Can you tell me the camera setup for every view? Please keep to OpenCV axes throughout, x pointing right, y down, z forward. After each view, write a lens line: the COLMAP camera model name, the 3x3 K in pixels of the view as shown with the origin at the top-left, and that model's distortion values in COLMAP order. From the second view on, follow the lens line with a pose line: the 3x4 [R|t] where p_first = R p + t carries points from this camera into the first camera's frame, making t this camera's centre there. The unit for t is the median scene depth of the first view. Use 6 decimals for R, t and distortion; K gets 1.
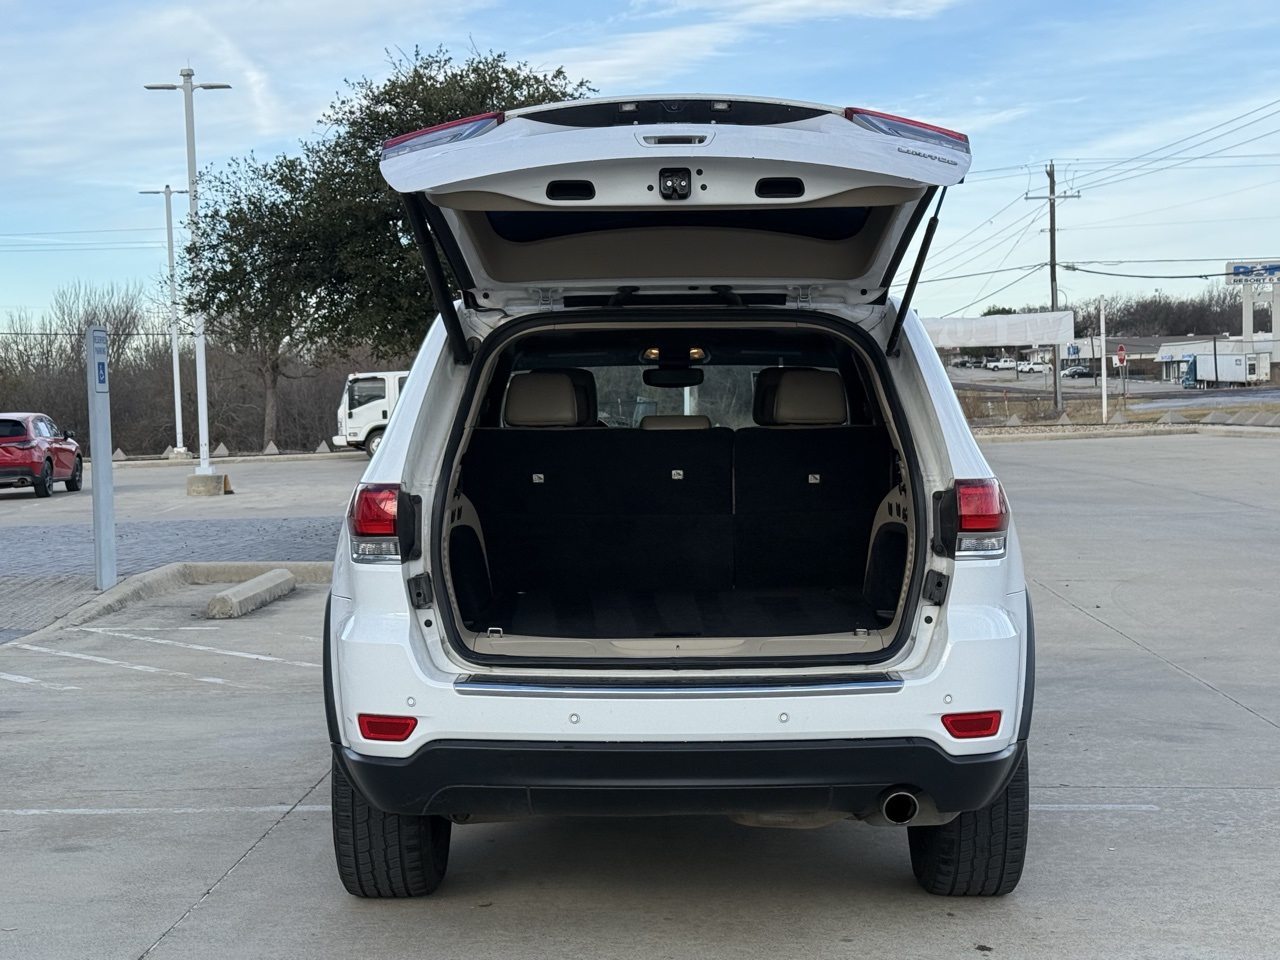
lens RADIAL K [[2012.5, 0, 640.0], [0, 2012.5, 480.0], [0, 0, 1]] dist [0.093427, 0.053911]
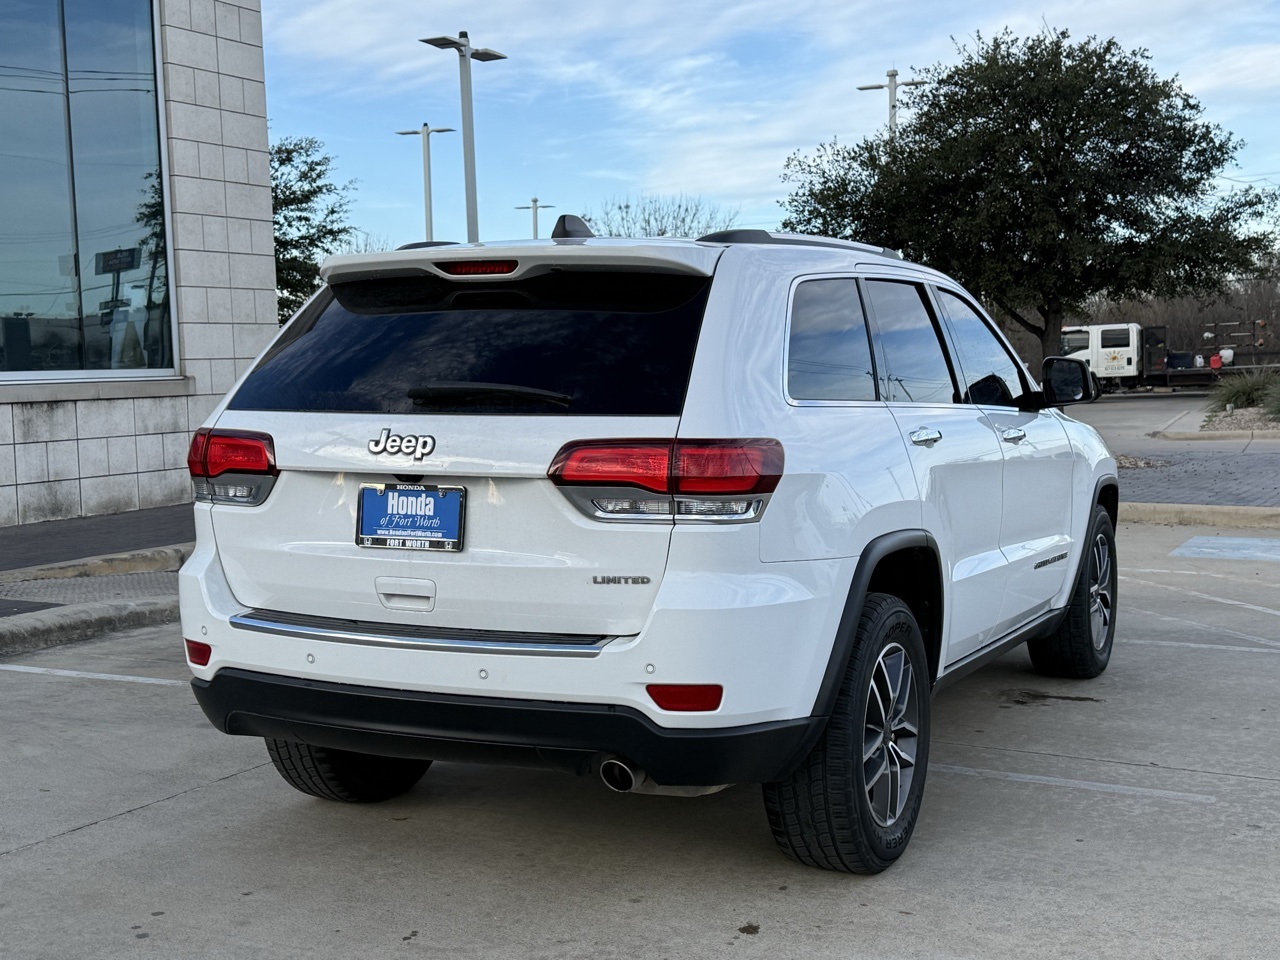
lens RADIAL K [[1663.2, 0, 625.2], [0, 1663.2, 498.1], [0, 0, 1]] dist [0.100488, -0.010799]
pose [[0.901671, 0.040986, -0.430476, 0.179033], [-0.020278, 0.998411, 0.052586, -0.004951], [0.431948, -0.038685, 0.901069, 0.108458]]
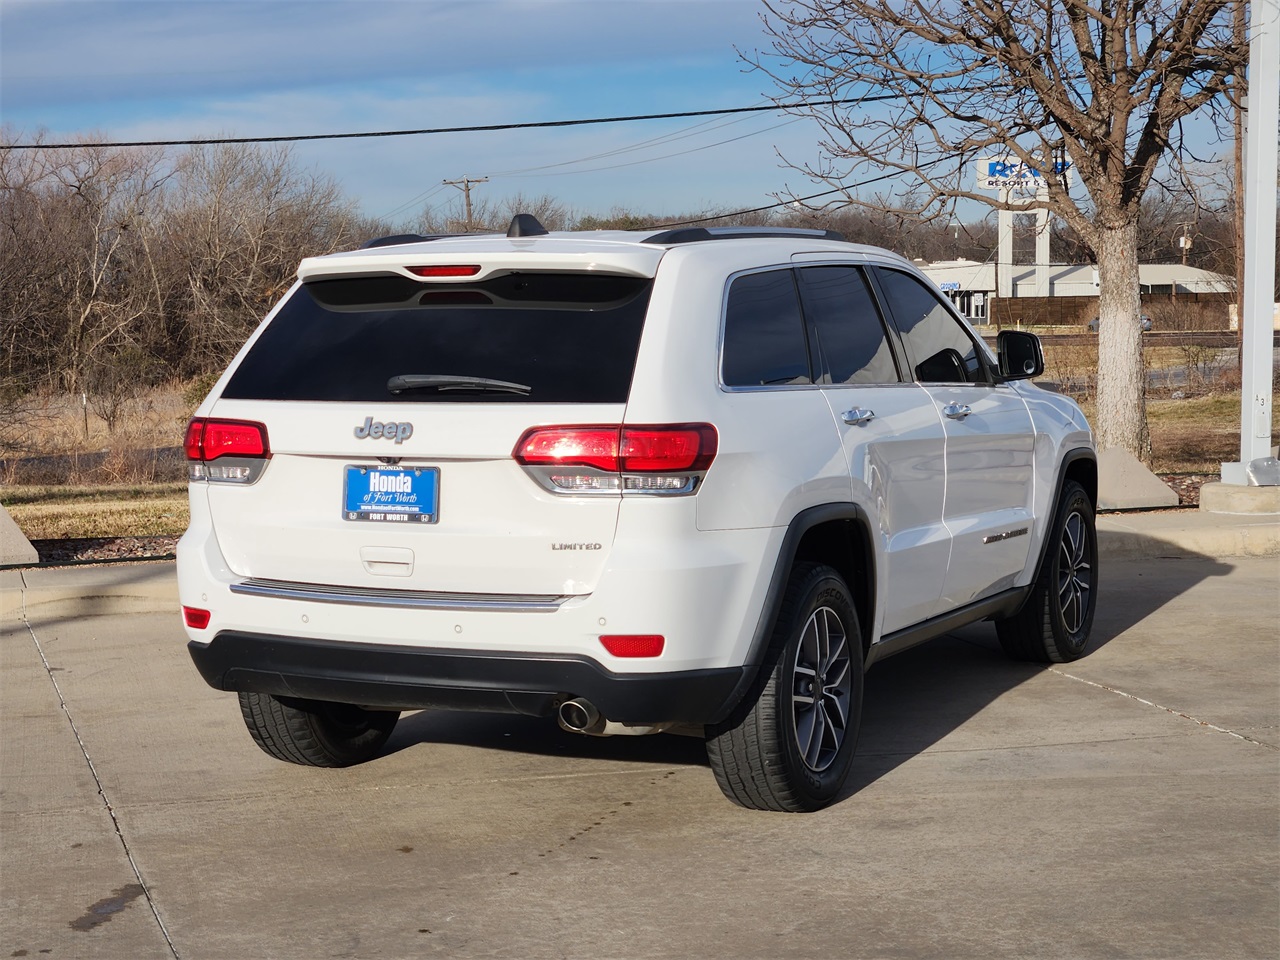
lens RADIAL K [[2252.8, 0, 640.0], [0, 2252.8, 480.0], [0, 0, 1]] dist [-0.285060, 0.077256]
pose [[0.916009, 0.032500, -0.399840, 0.249098], [-0.012438, 0.998535, 0.052669, -0.013072], [0.400966, -0.043272, 0.915071, -0.045615]]
